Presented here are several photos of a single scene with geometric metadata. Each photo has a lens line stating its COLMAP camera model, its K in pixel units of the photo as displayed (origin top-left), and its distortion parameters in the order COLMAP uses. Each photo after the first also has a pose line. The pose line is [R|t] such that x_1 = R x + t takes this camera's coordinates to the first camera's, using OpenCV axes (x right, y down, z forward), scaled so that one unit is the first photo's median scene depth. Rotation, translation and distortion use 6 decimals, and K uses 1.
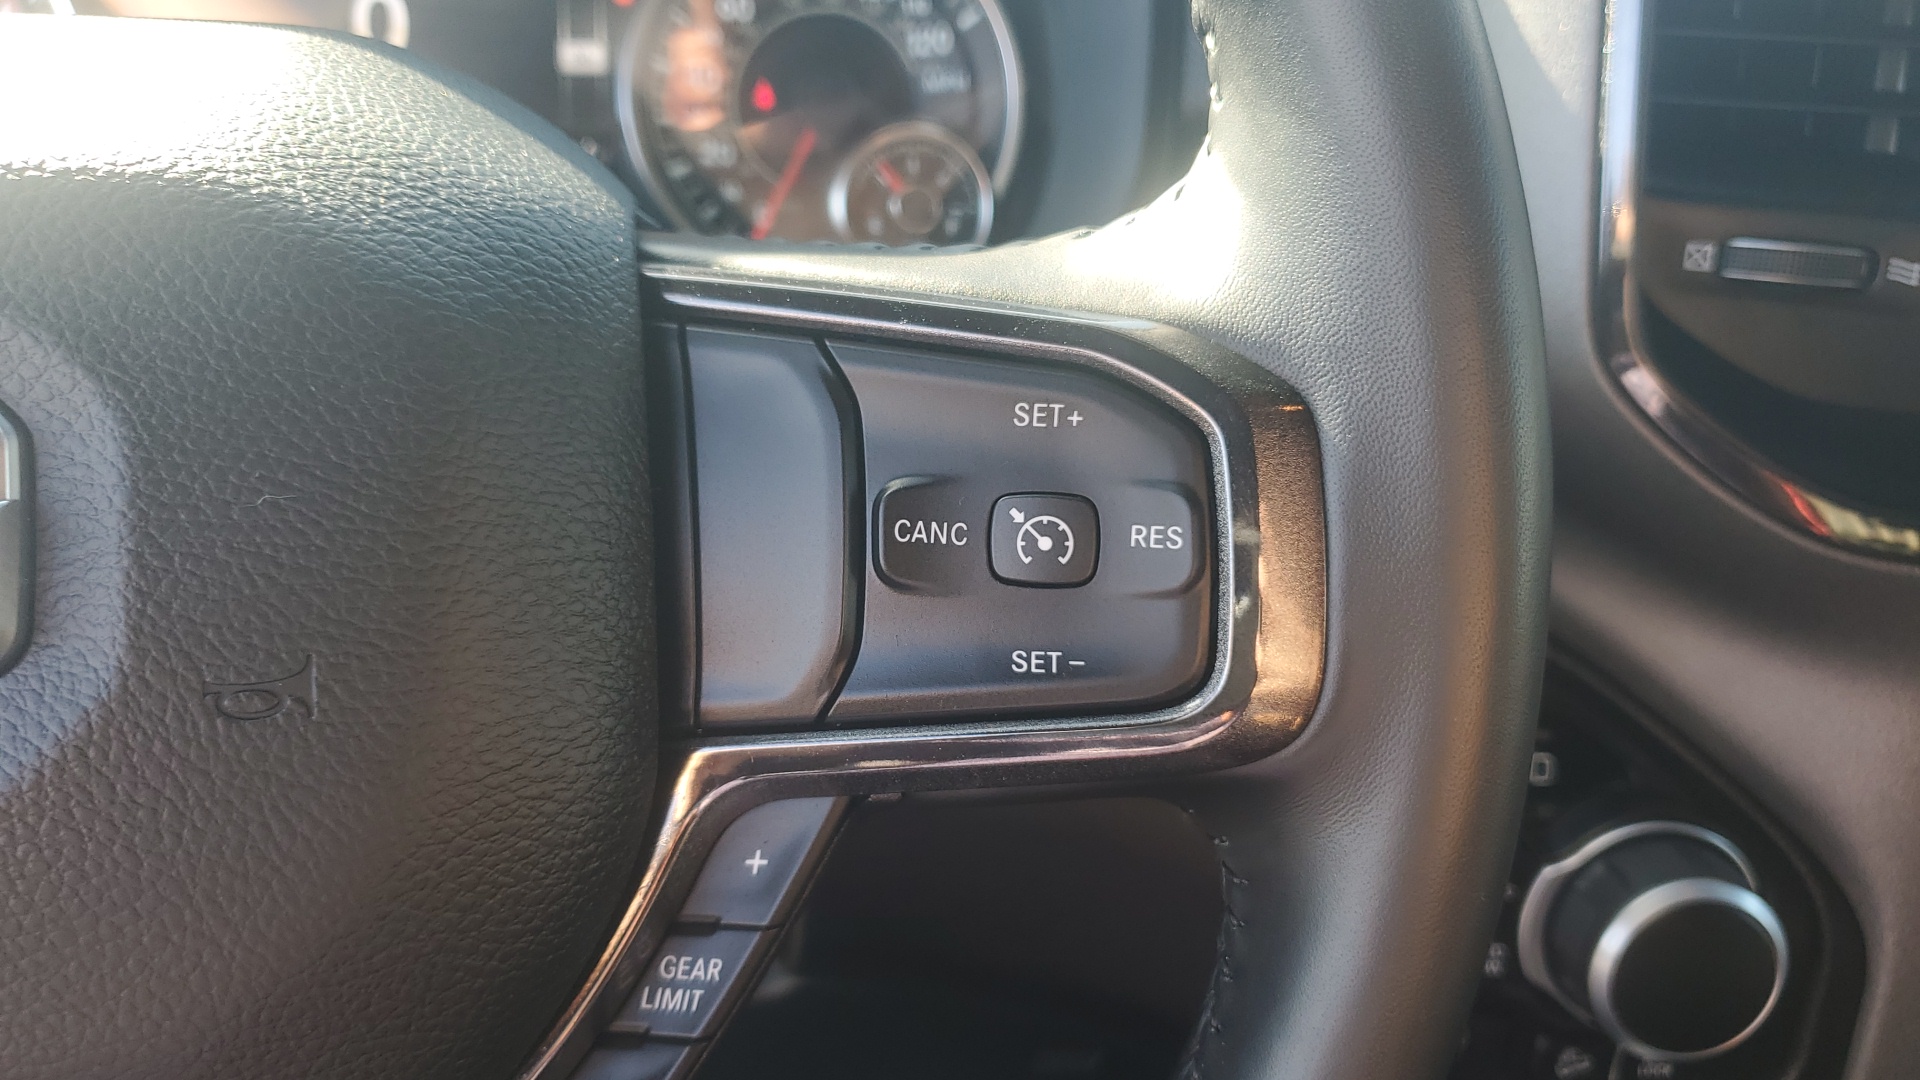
lens RADIAL K [[1528.1, 0, 981.7], [0, 1528.1, 535.4], [0, 0, 1]] dist [0.057745, -0.080894]
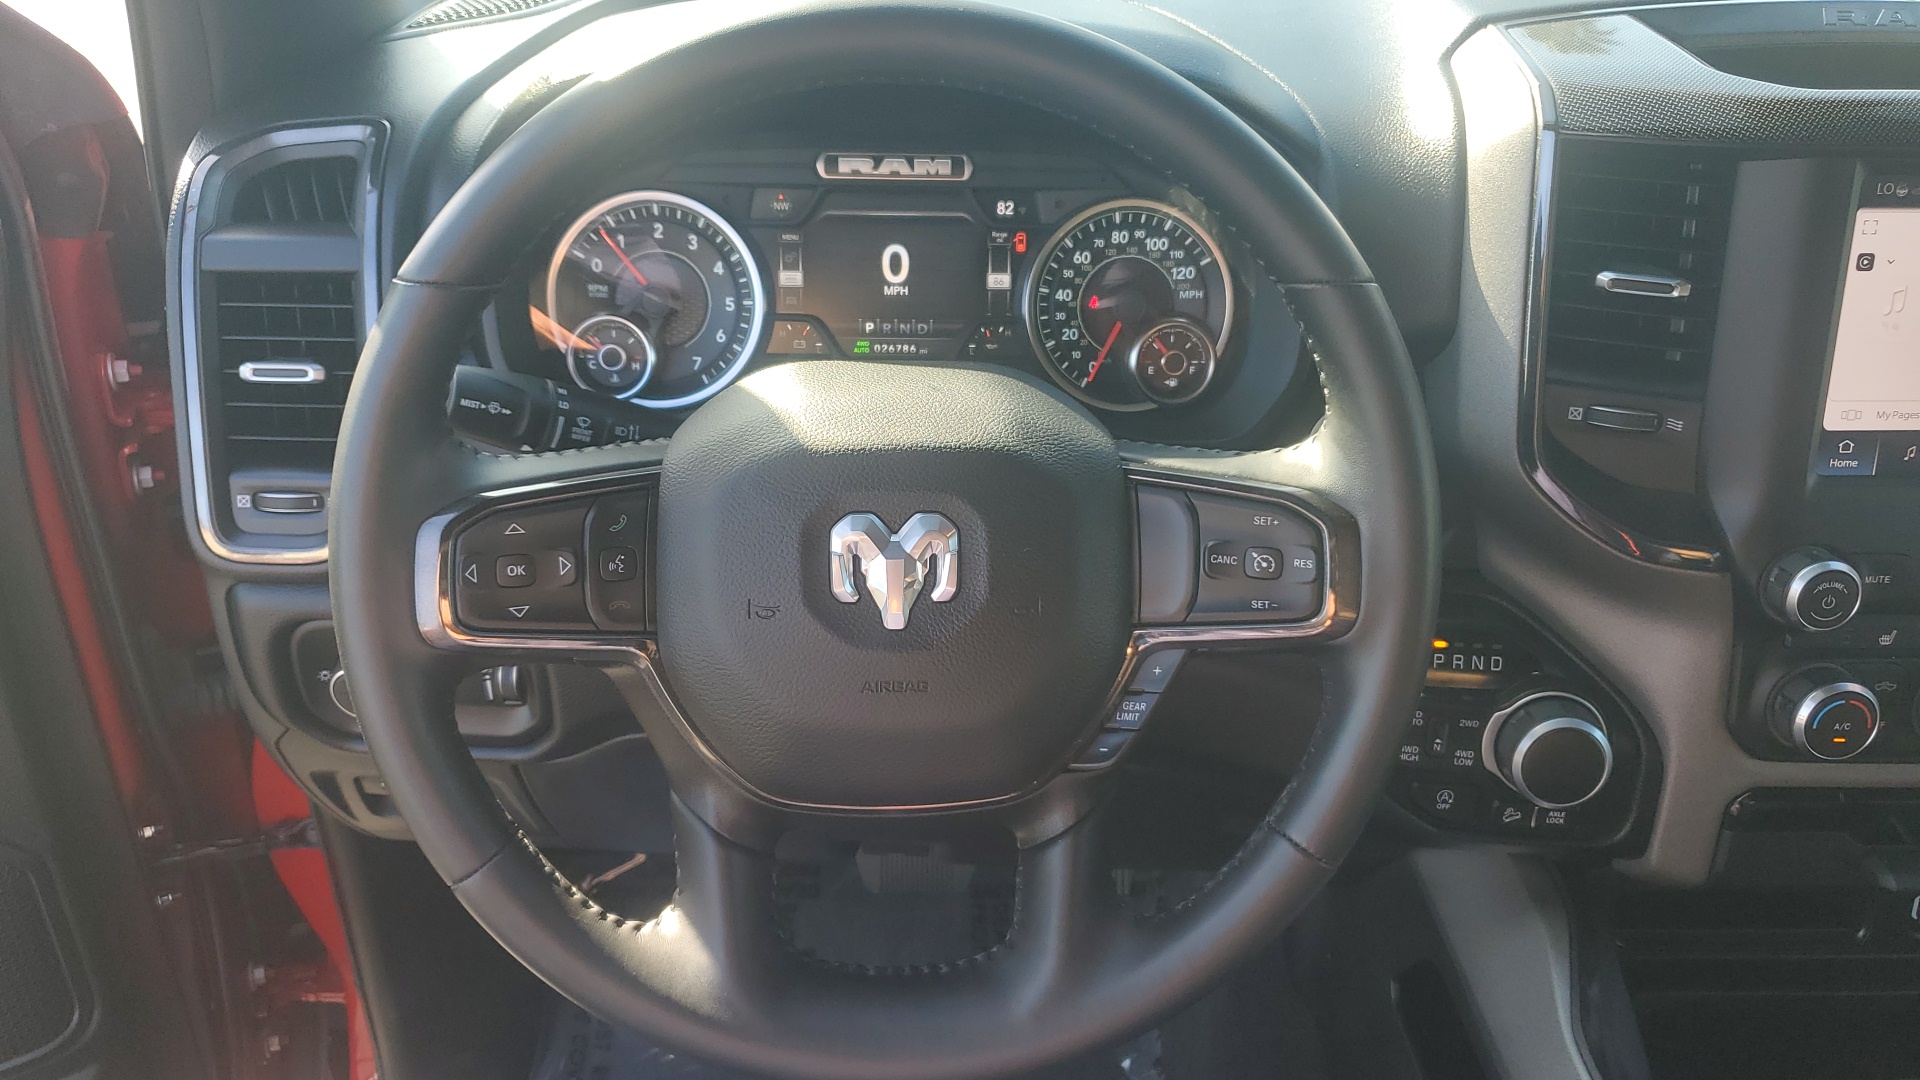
lens RADIAL K [[1528.1, 0, 959.6], [0, 1528.1, 552.0], [0, 0, 1]] dist [0.057745, -0.080894]
pose [[0.994784, 0.019905, -0.100048, -0.238985], [-0.014861, 0.998592, 0.050917, -0.154949], [0.100920, -0.049164, 0.993679, -1.924020]]
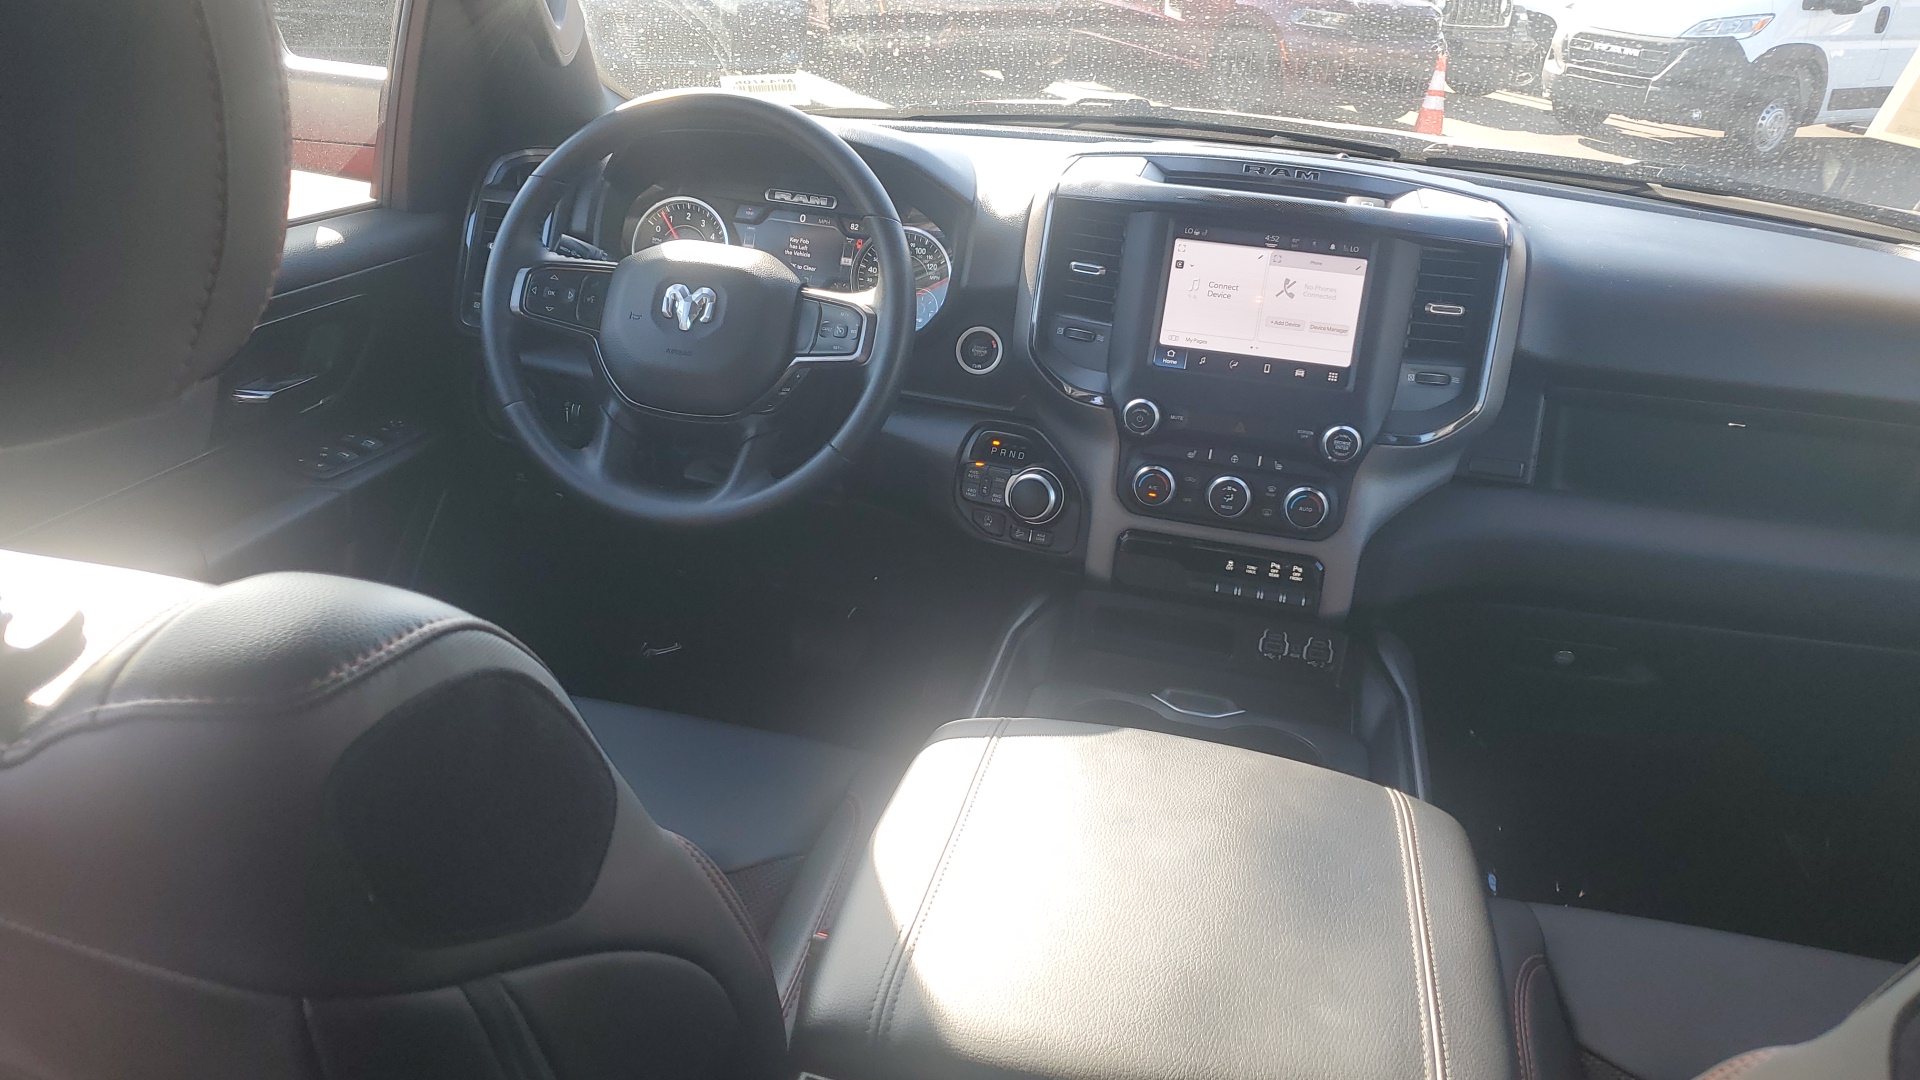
lens RADIAL K [[1528.1, 0, 945.7], [0, 1528.1, 532.3], [0, 0, 1]] dist [0.057745, -0.080894]
pose [[0.932607, 0.146527, -0.329808, 2.838384], [-0.191002, 0.975786, -0.106579, 1.506536], [0.306206, 0.162390, 0.938013, -5.095822]]
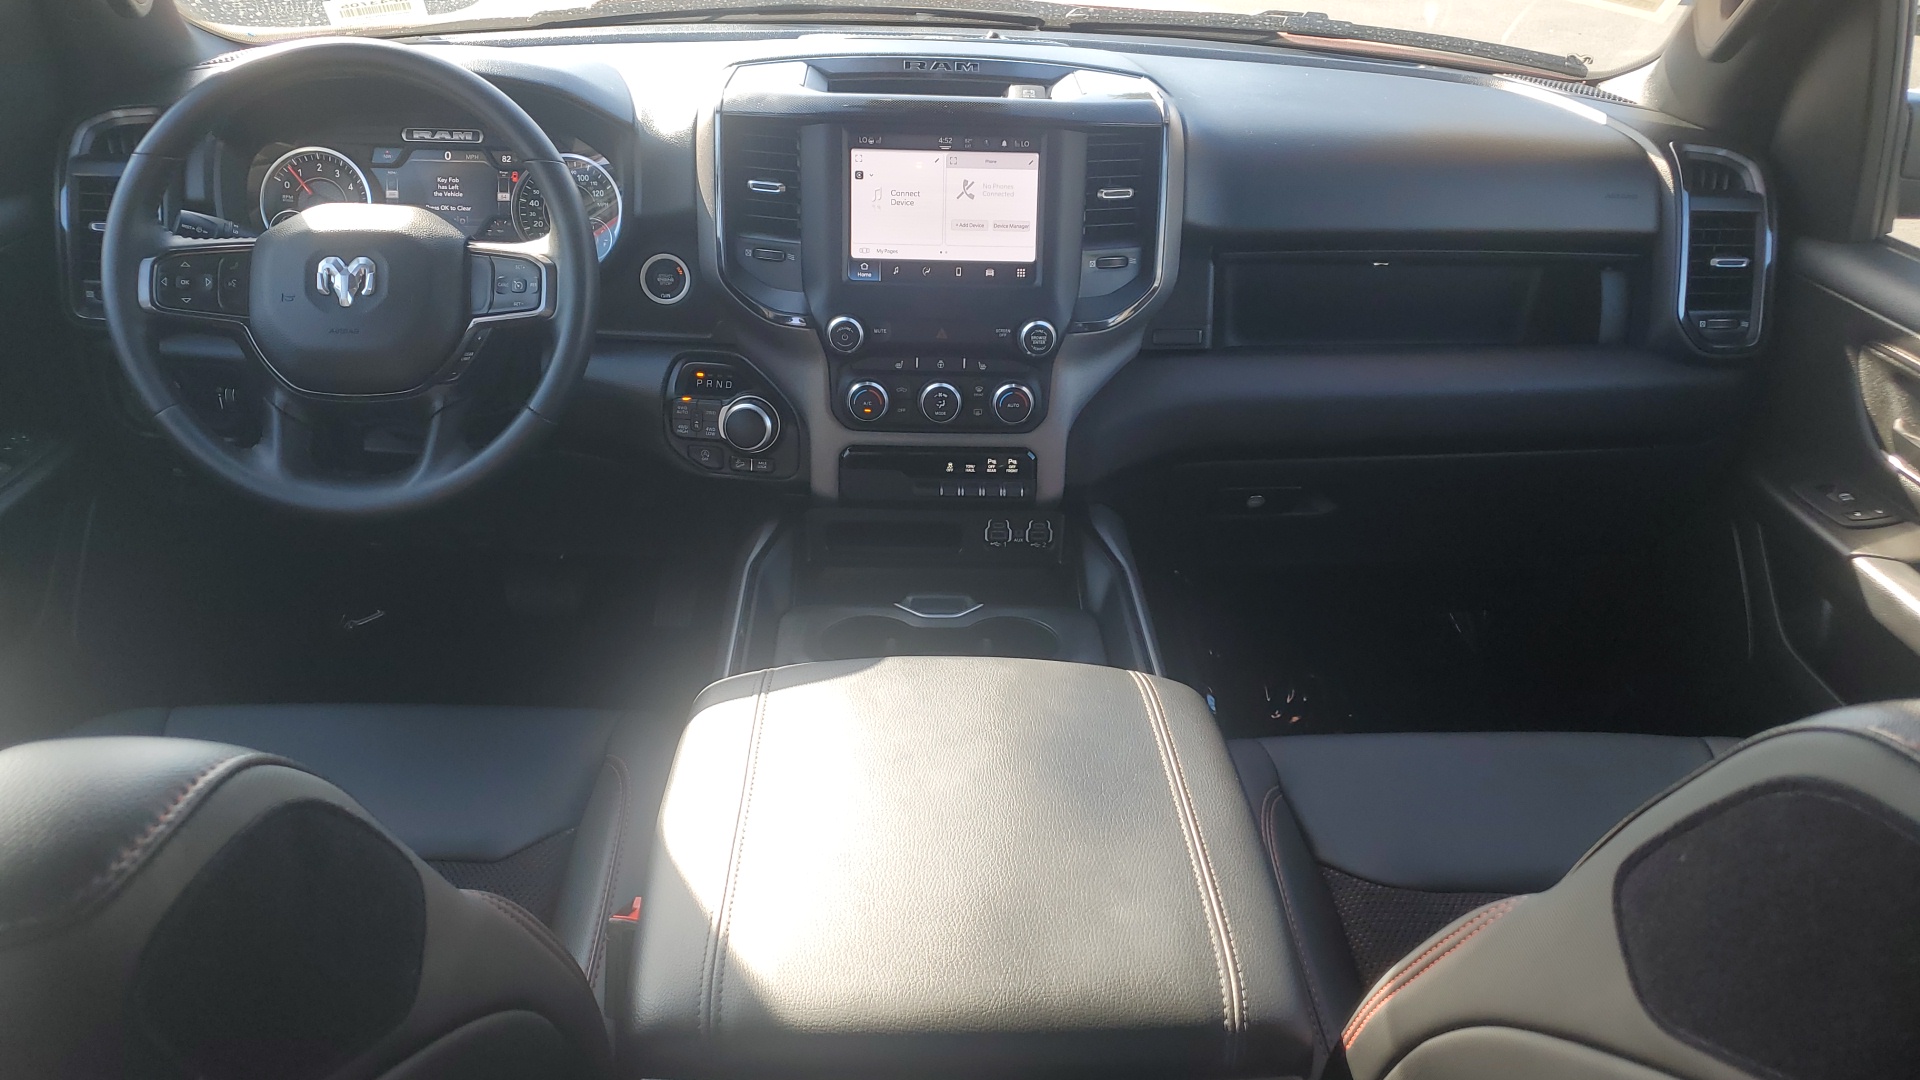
lens RADIAL K [[1528.1, 0, 966.8], [0, 1528.1, 540.4], [0, 0, 1]] dist [0.057745, -0.080894]
pose [[0.993533, 0.025070, -0.110743, 2.646017], [-0.028094, 0.999272, -0.025827, 1.183954], [0.110015, 0.028771, 0.993513, -5.212990]]
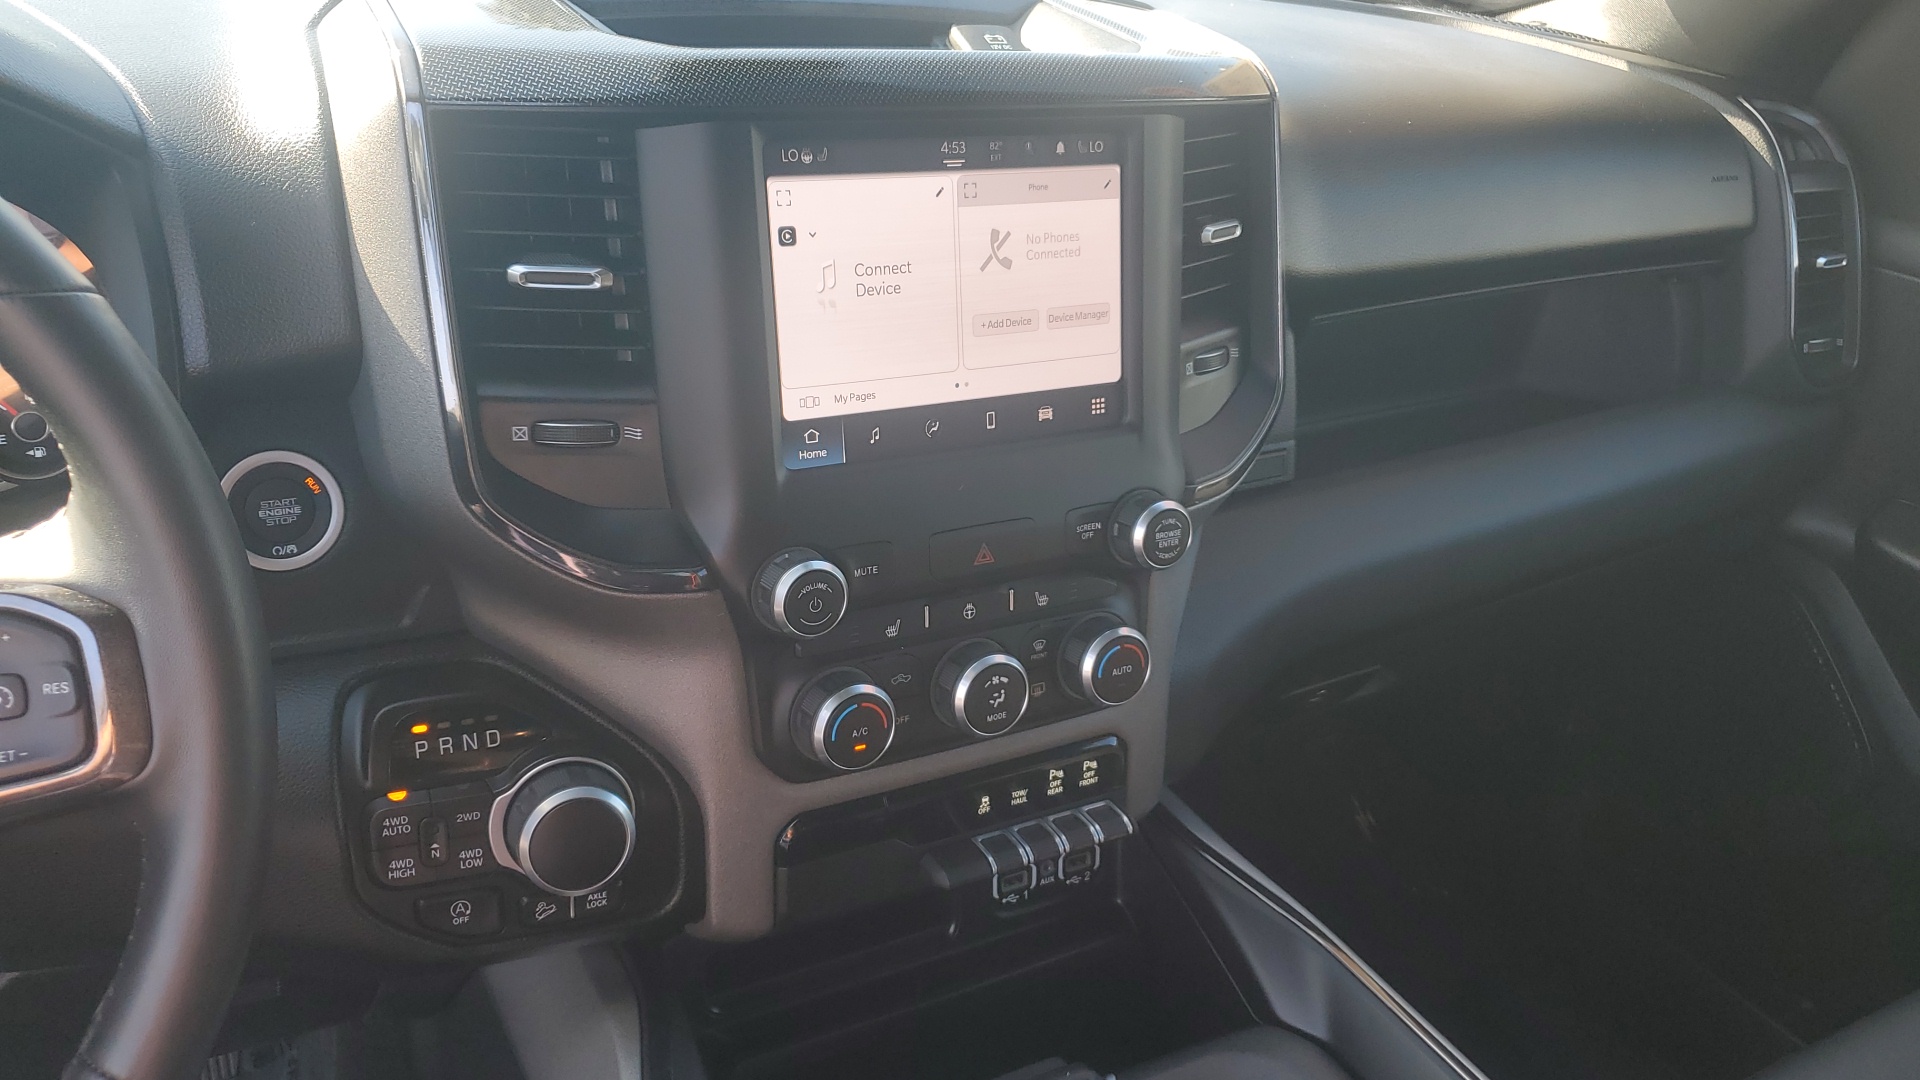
lens RADIAL K [[1528.1, 0, 956.4], [0, 1528.1, 527.7], [0, 0, 1]] dist [0.057745, -0.080894]
pose [[0.926414, -0.131354, 0.352850, 0.512279], [0.127280, 0.991255, 0.034834, -0.127164], [-0.354340, 0.012640, 0.935031, -1.358150]]
